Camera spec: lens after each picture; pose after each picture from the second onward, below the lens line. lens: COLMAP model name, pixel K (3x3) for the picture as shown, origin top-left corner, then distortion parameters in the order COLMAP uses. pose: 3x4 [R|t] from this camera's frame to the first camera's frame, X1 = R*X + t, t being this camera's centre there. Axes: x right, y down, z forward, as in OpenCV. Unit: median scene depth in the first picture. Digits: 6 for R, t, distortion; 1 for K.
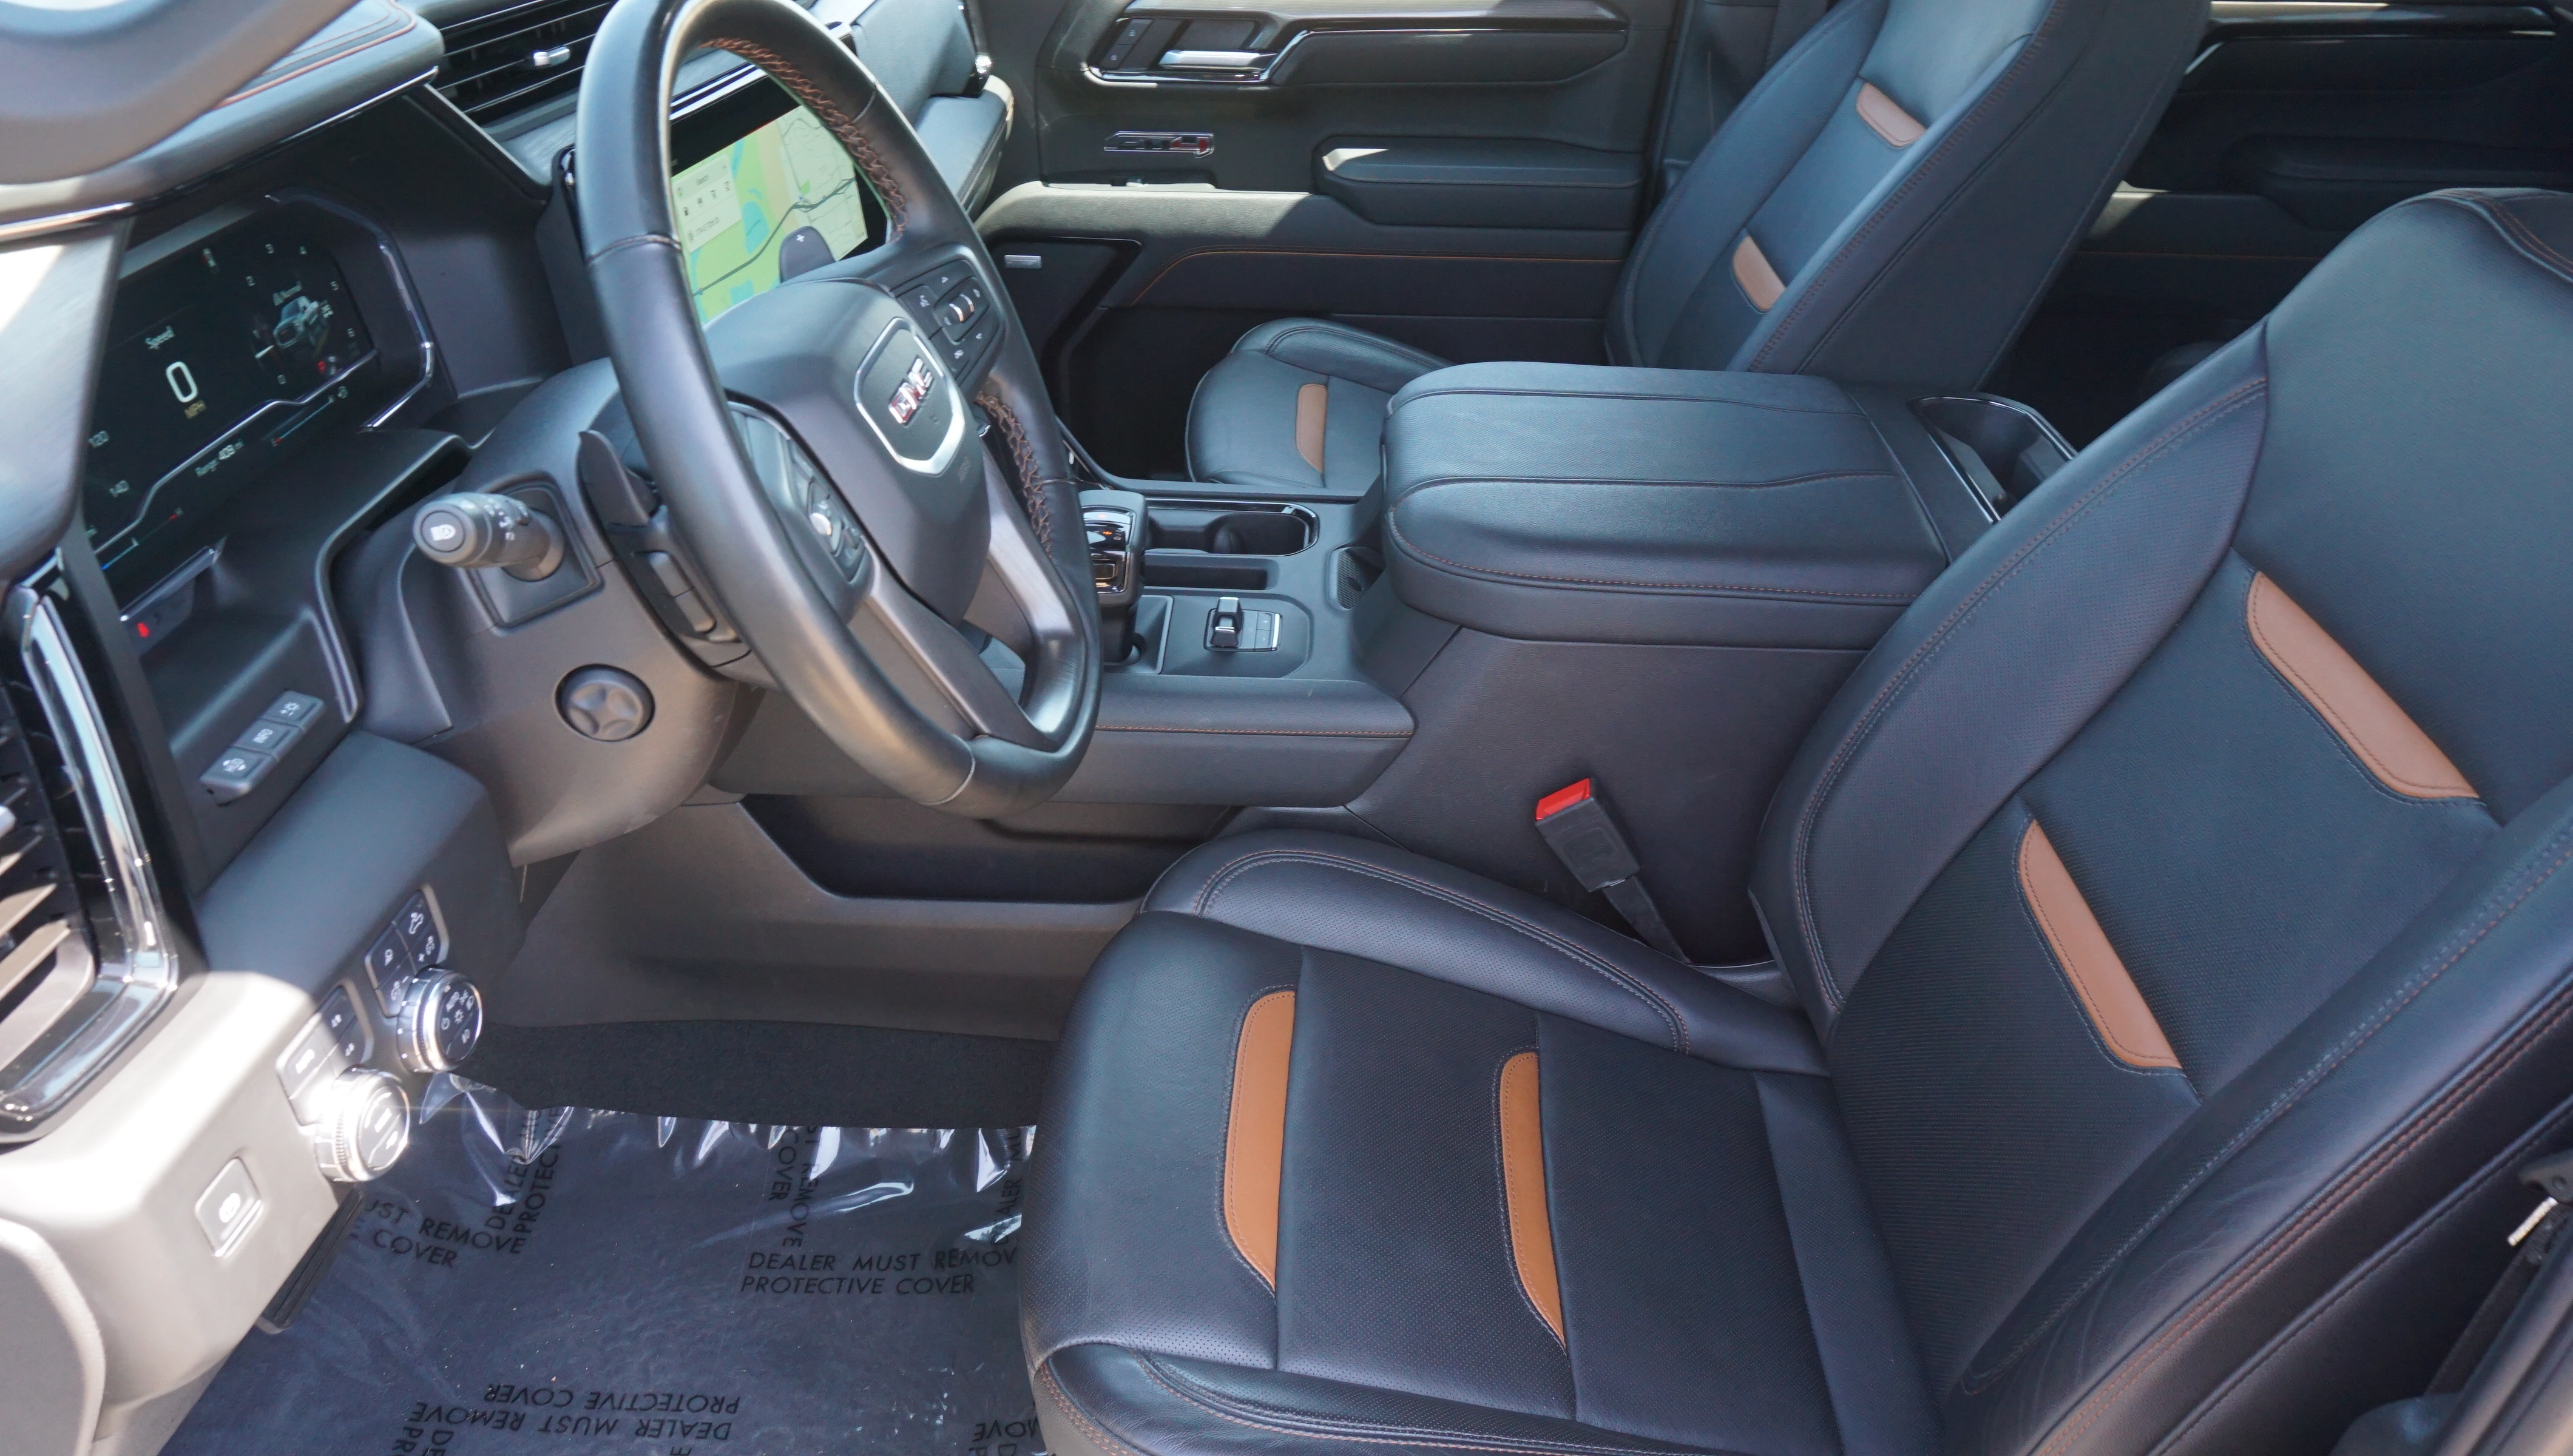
lens RADIAL K [[1734.0, 0, 1286.5], [0, 1734.0, 723.7], [0, 0, 1]] dist [-0.047577, 0.039106]
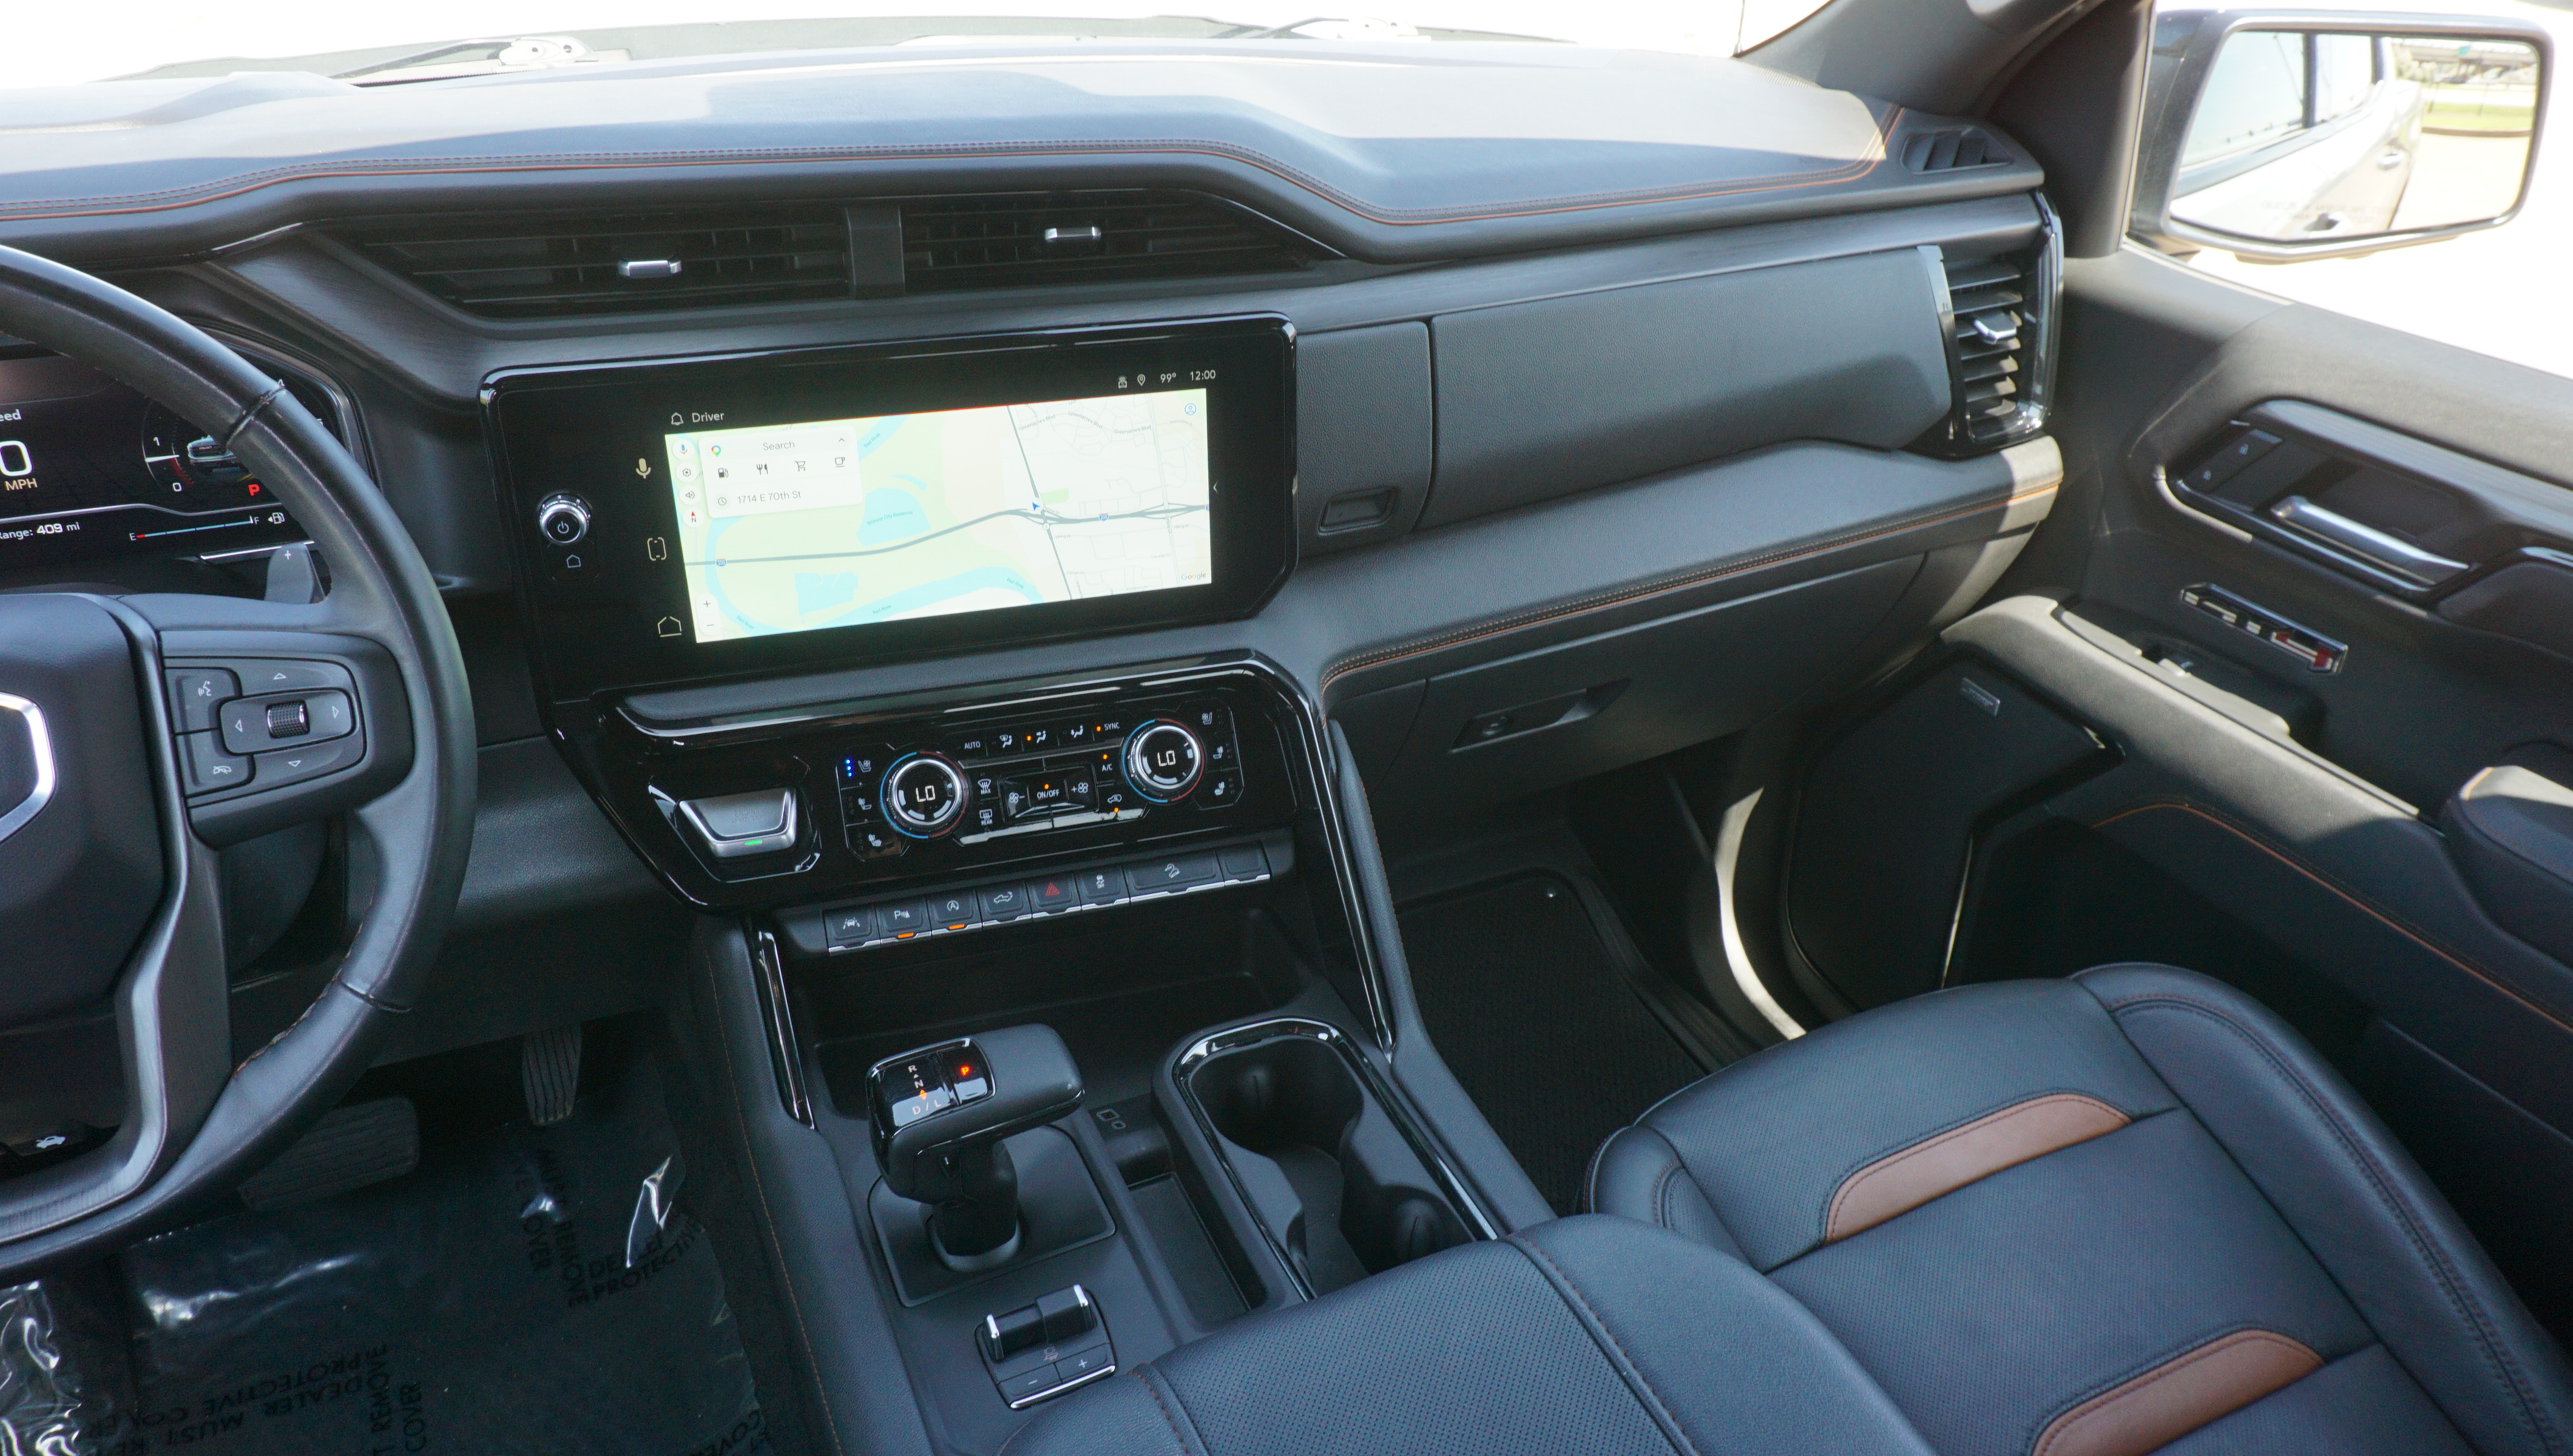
lens RADIAL K [[1734.0, 0, 1293.0], [0, 1734.0, 720.8], [0, 0, 1]] dist [-0.047577, 0.039106]
pose [[0.453917, 0.441366, -0.774051, 0.409689], [-0.486797, 0.850439, 0.199456, -0.425001], [0.746316, 0.286269, 0.600884, 0.630076]]
